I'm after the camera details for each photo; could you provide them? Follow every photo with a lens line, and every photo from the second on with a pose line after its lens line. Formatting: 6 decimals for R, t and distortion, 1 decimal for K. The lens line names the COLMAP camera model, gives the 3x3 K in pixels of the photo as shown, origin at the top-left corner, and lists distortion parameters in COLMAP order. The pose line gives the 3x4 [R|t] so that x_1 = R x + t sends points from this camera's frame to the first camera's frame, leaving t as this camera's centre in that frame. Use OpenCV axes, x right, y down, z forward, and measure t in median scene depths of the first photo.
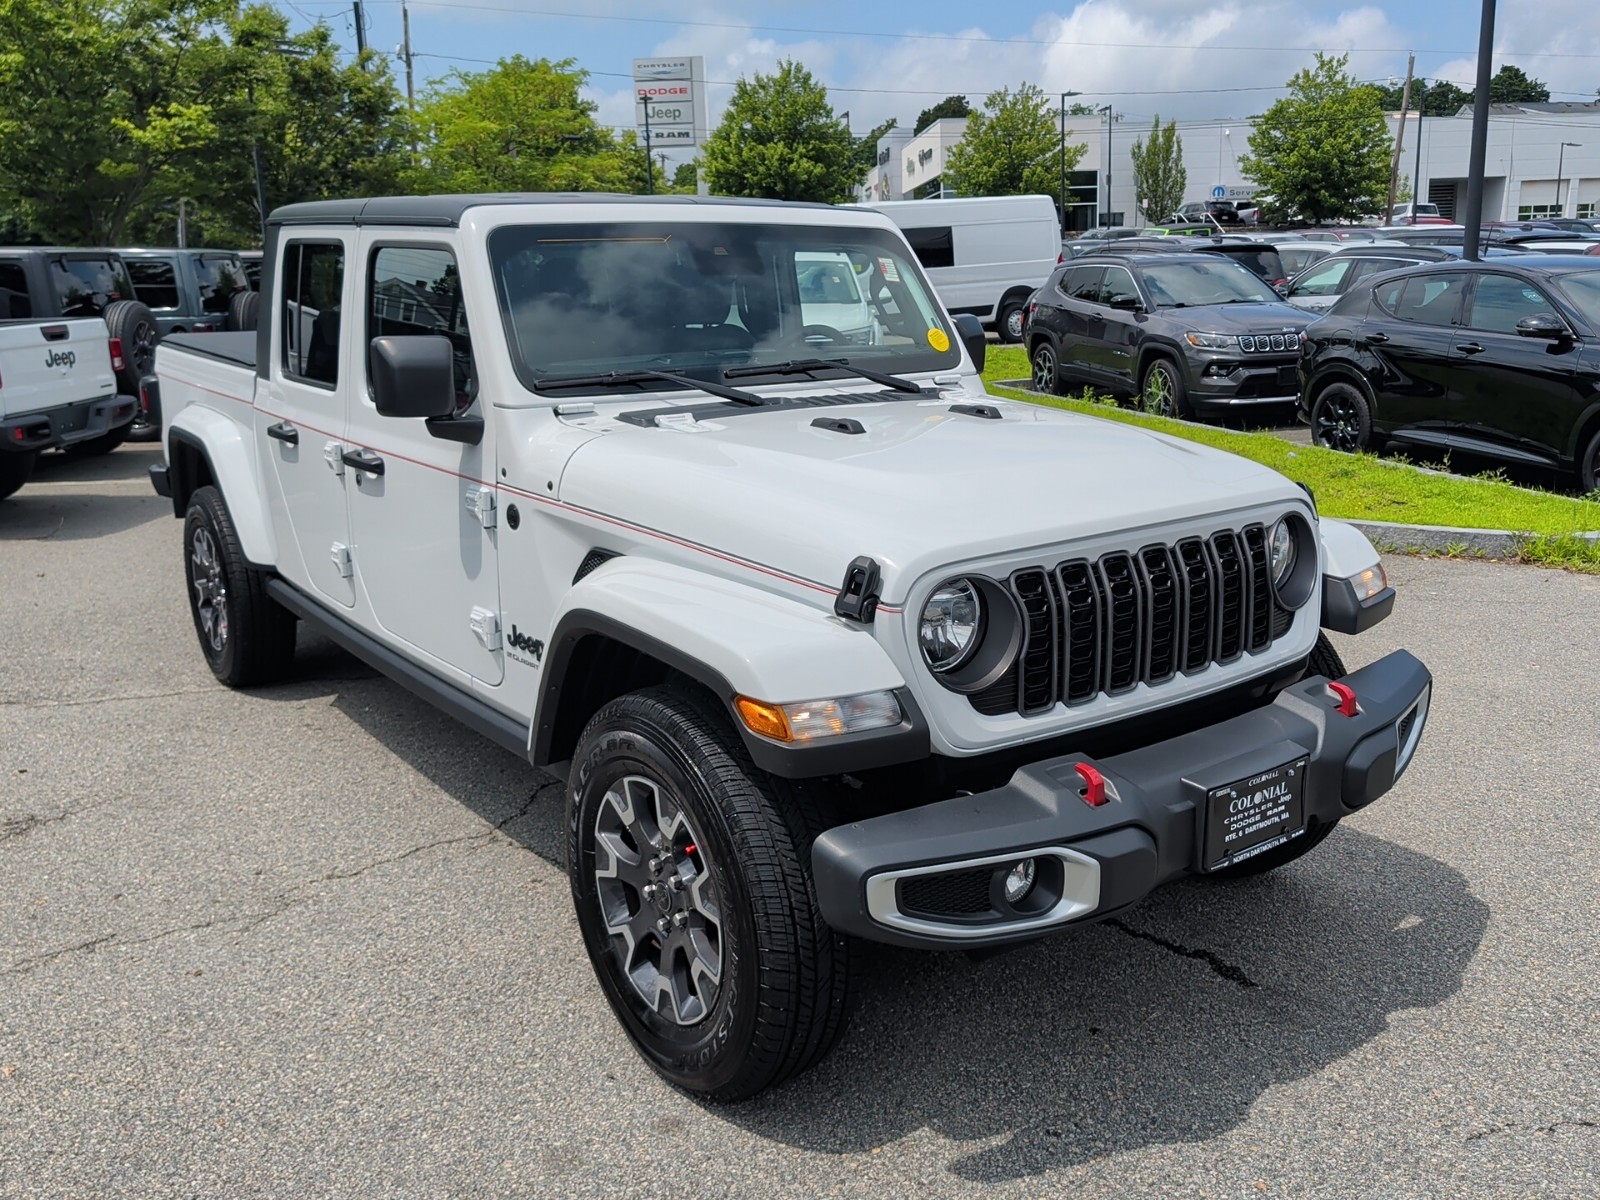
lens RADIAL K [[1358.7, 0, 806.9], [0, 1358.7, 593.5], [0, 0, 1]] dist [-0.004672, 0.008739]
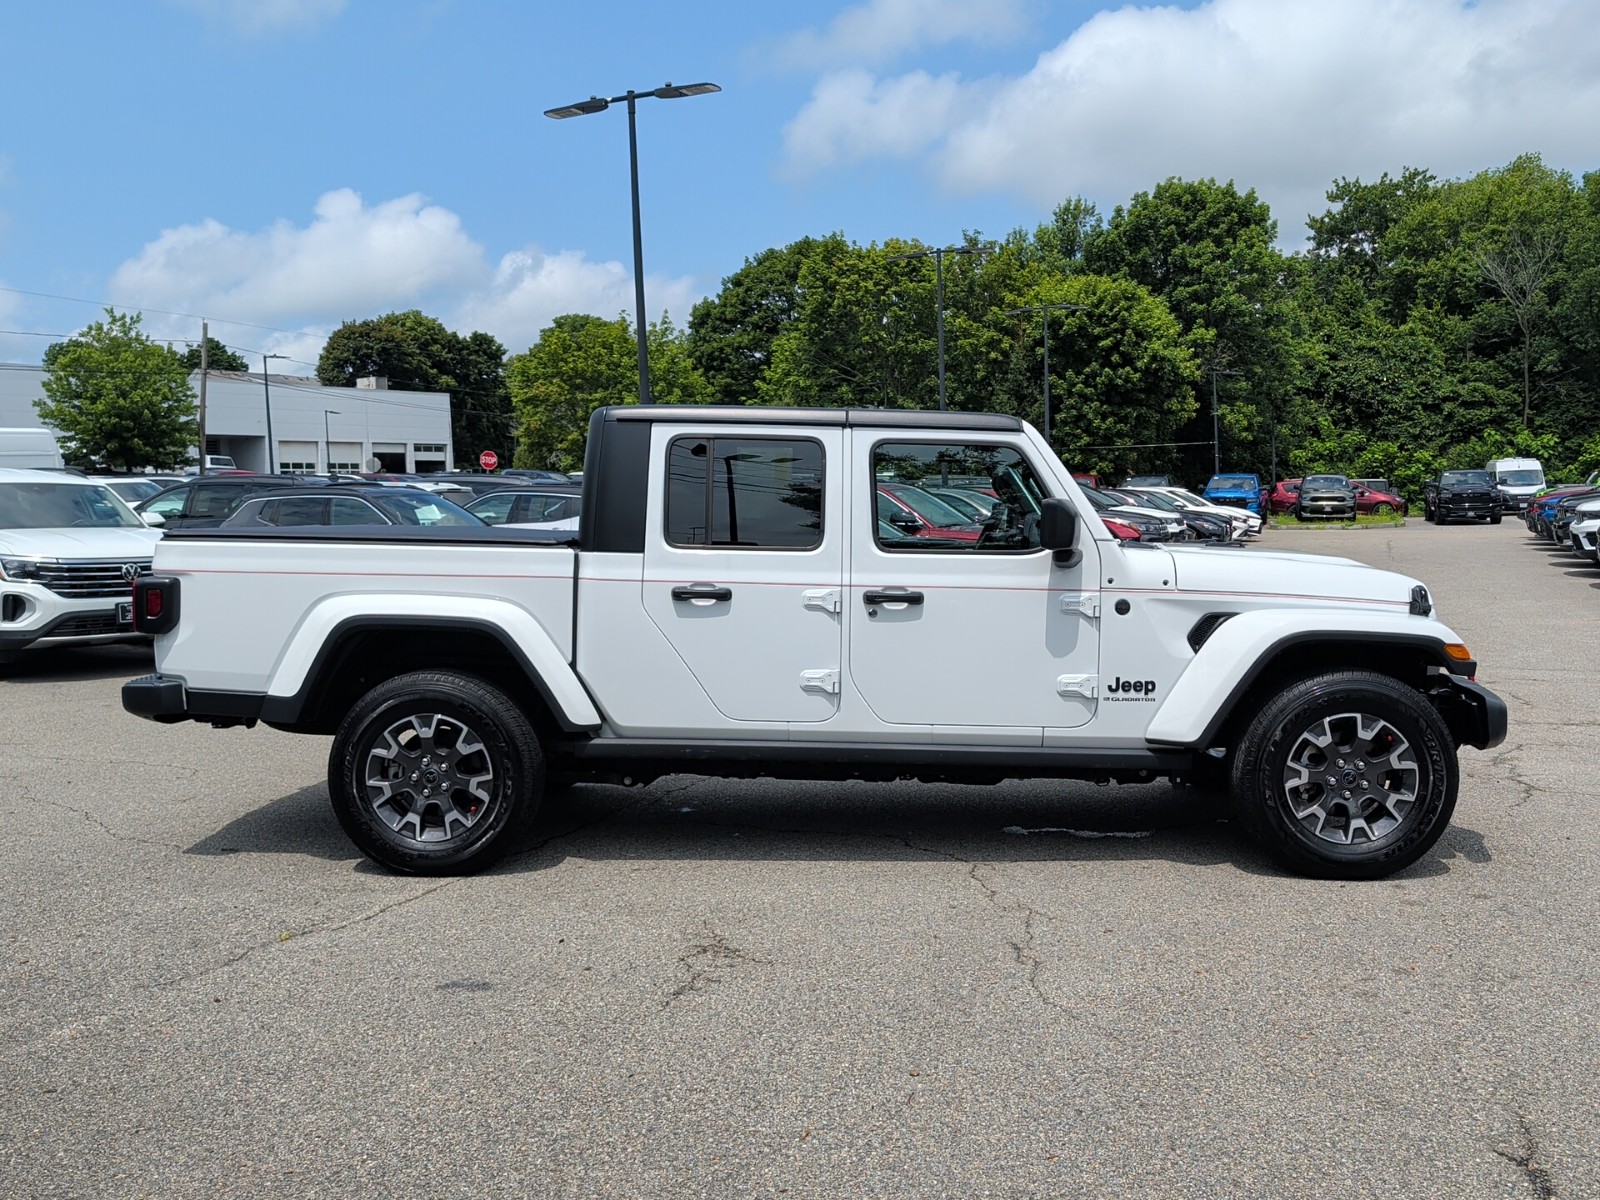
lens RADIAL K [[1358.7, 0, 806.9], [0, 1358.7, 593.5], [0, 0, 1]] dist [-0.004672, 0.008739]
pose [[0.619052, -0.037514, 0.784454, -1.979321], [0.178818, 0.979355, -0.094279, 0.013644], [-0.764721, 0.198638, 0.612980, 0.351140]]
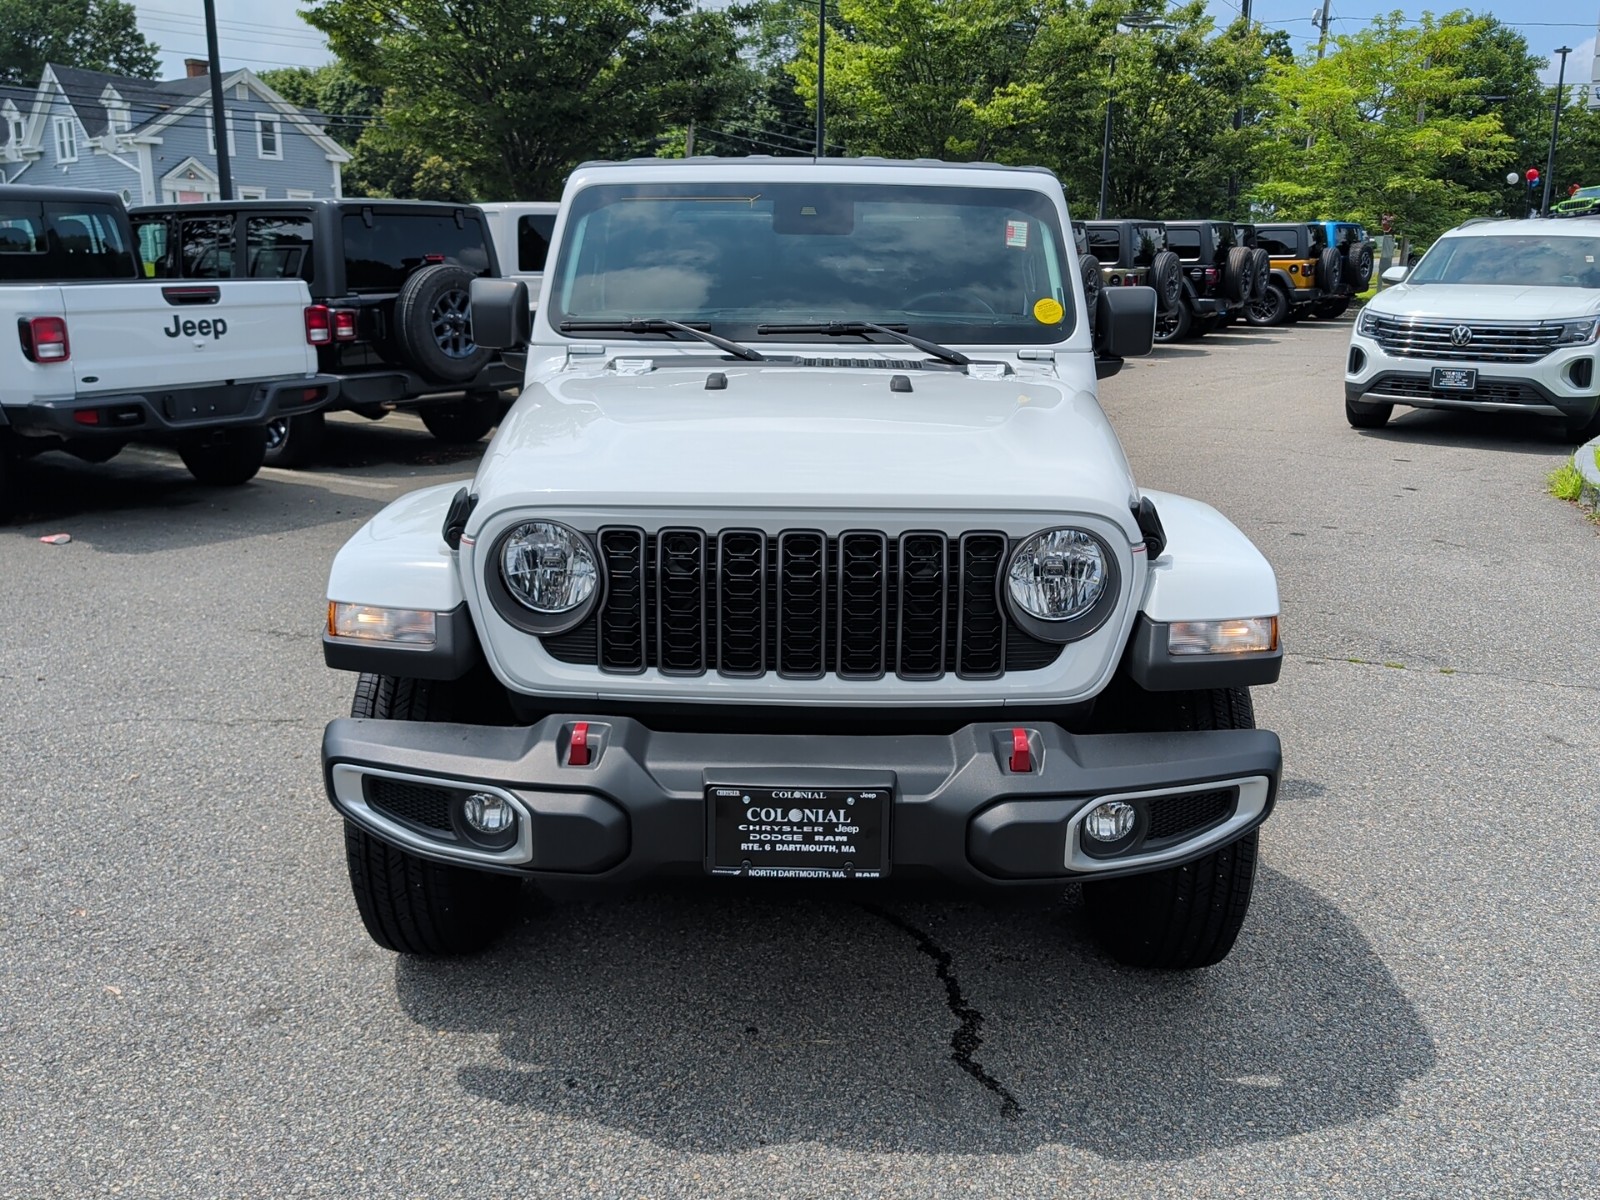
lens RADIAL K [[1349.6, 0, 807.6], [0, 1349.6, 589.3], [0, 0, 1]] dist [0.023878, -0.013768]
pose [[0.796718, 0.171881, -0.579394, 0.779579], [-0.162351, 0.984334, 0.068763, -0.057265], [0.582136, 0.039280, 0.812142, 0.249815]]
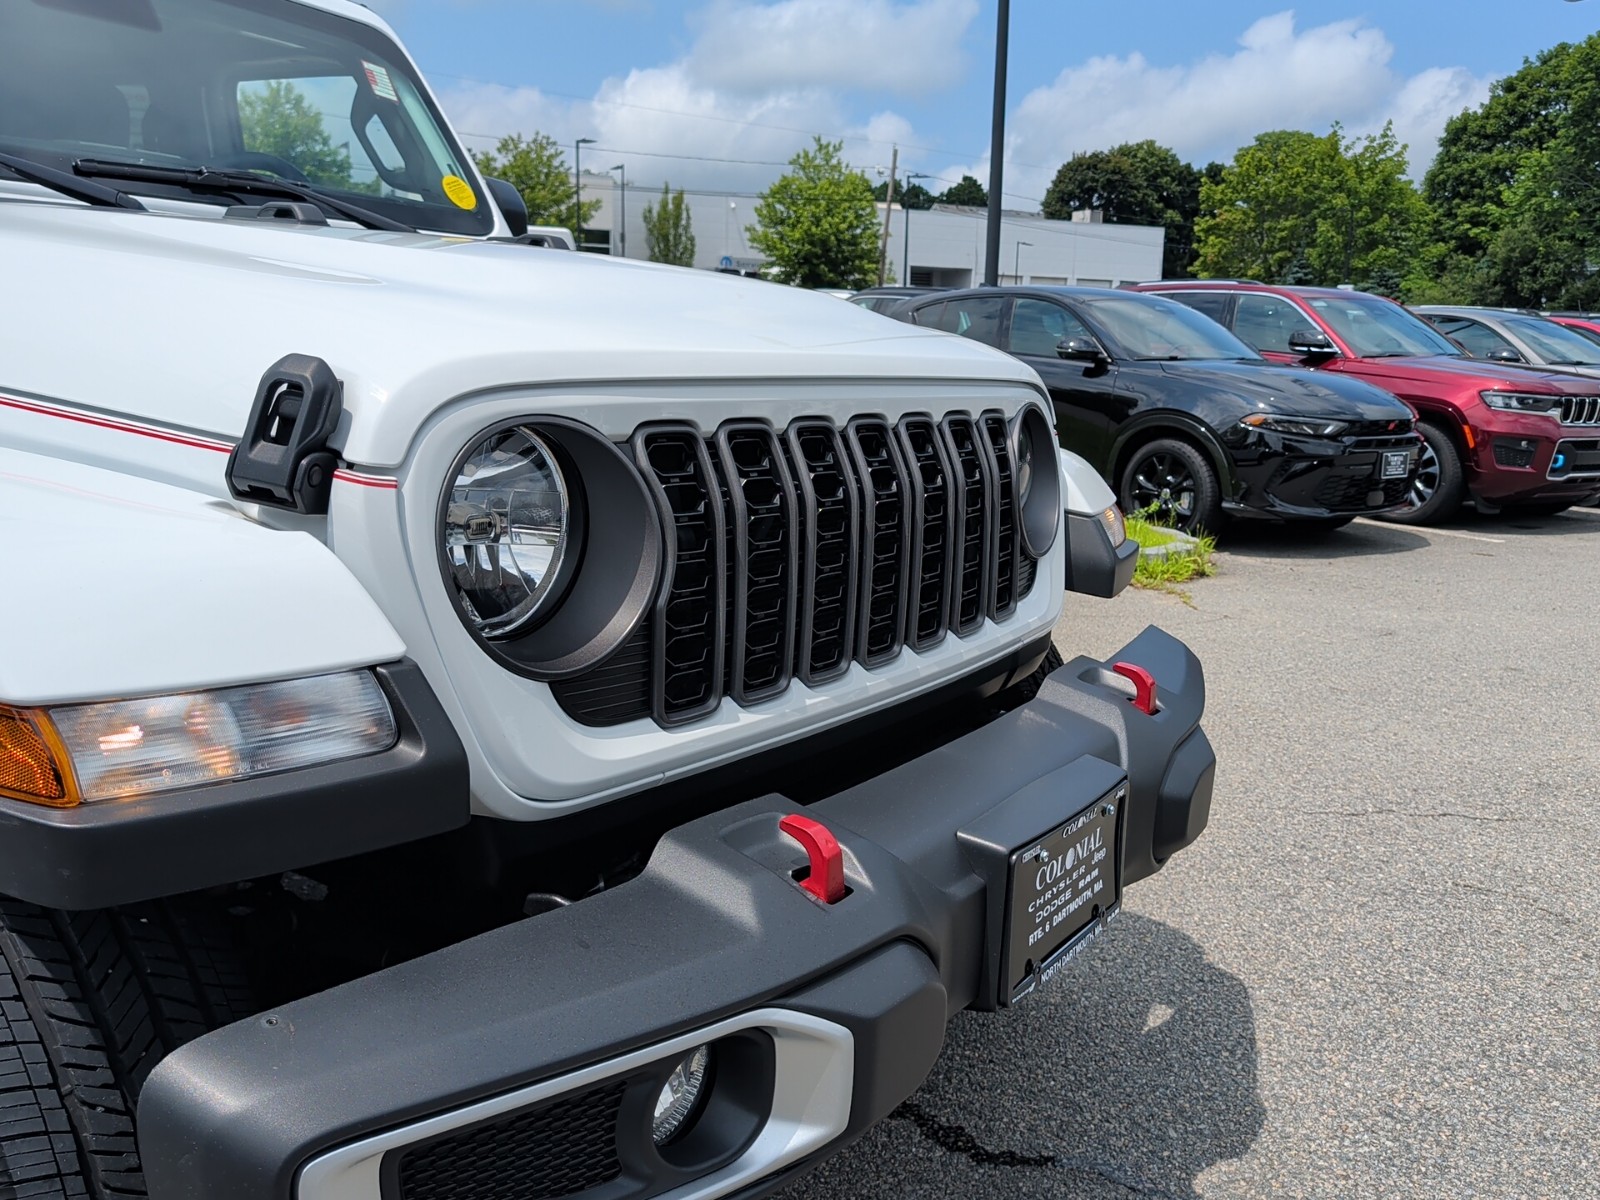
lens RADIAL K [[1345.7, 0, 824.0], [0, 1345.7, 581.6], [0, 0, 1]] dist [0.043988, -0.057067]
pose [[0.933905, -0.002822, 0.357509, 0.037066], [0.021770, 0.998562, -0.048986, 0.057639], [-0.356857, 0.053531, 0.932624, 0.478890]]
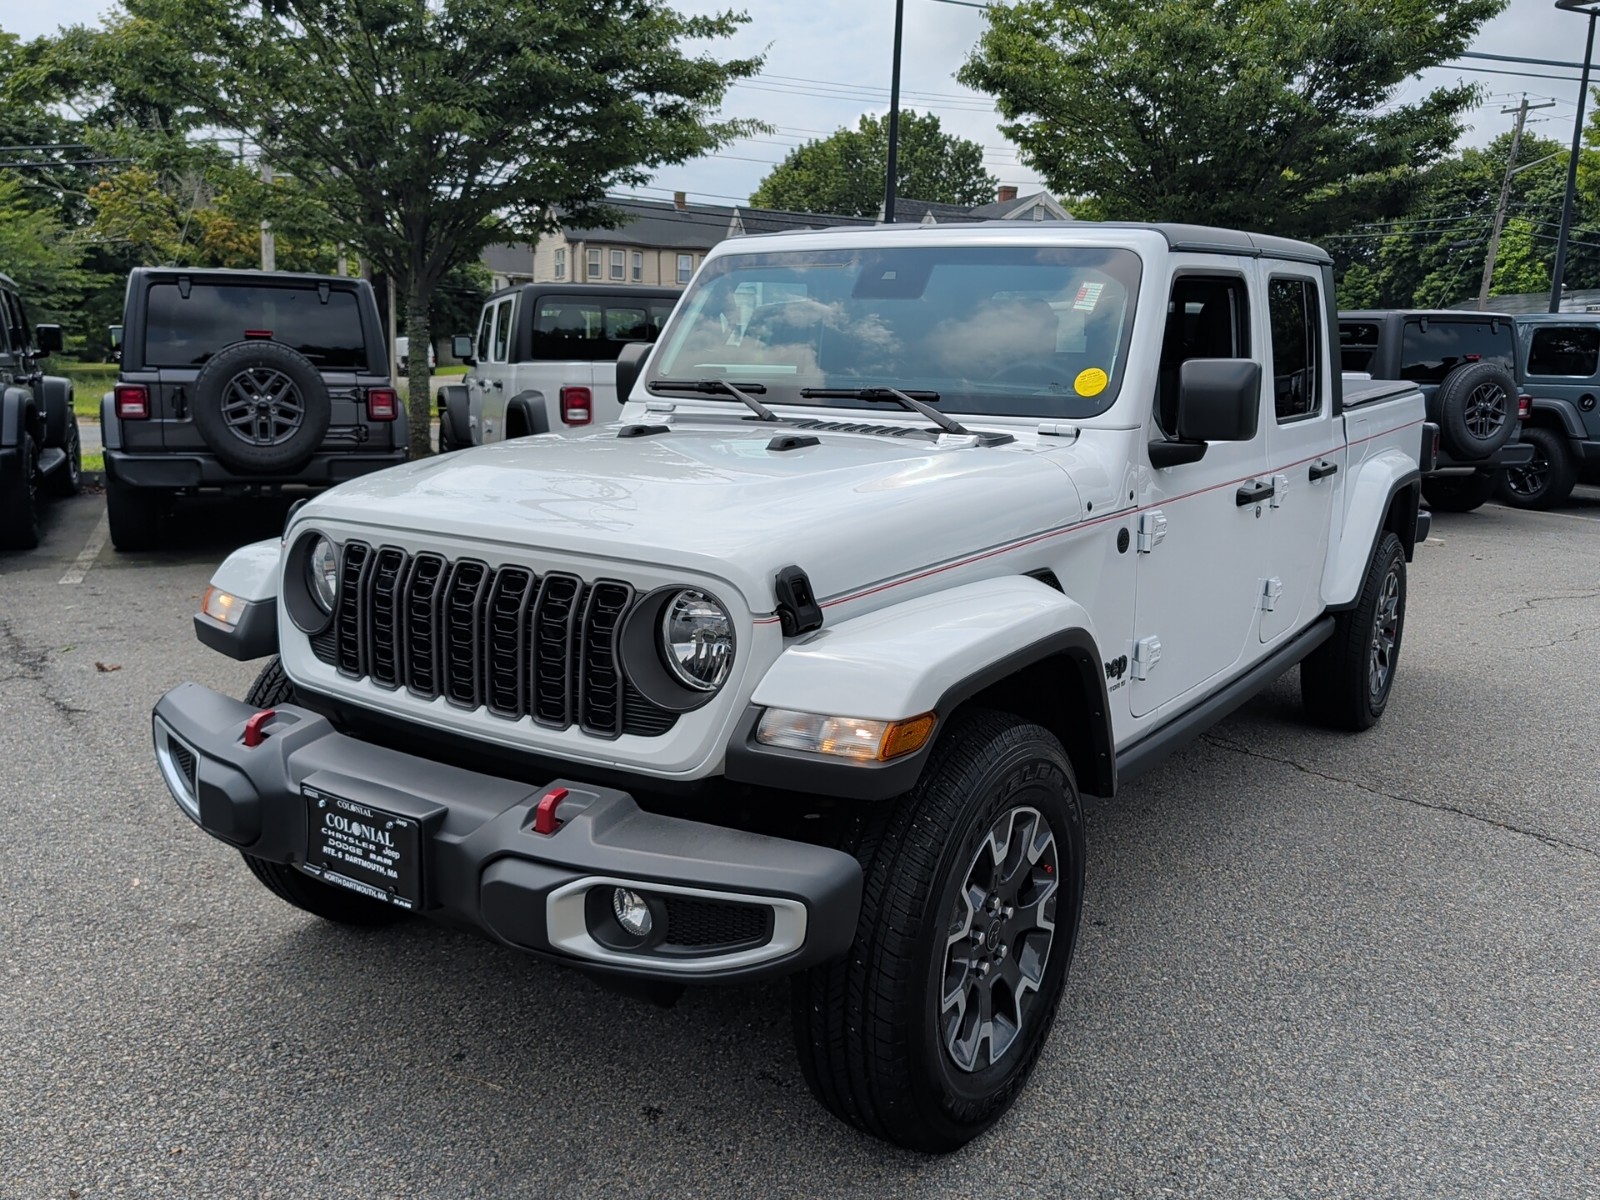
lens RADIAL K [[1331.3, 0, 808.0], [0, 1331.3, 605.3], [0, 0, 1]] dist [0.068354, -0.135490]
pose [[0.349702, 0.205307, -0.914088, 1.161337], [-0.246931, 0.961391, 0.121463, -0.170766], [0.903733, 0.183241, 0.386897, 0.837916]]
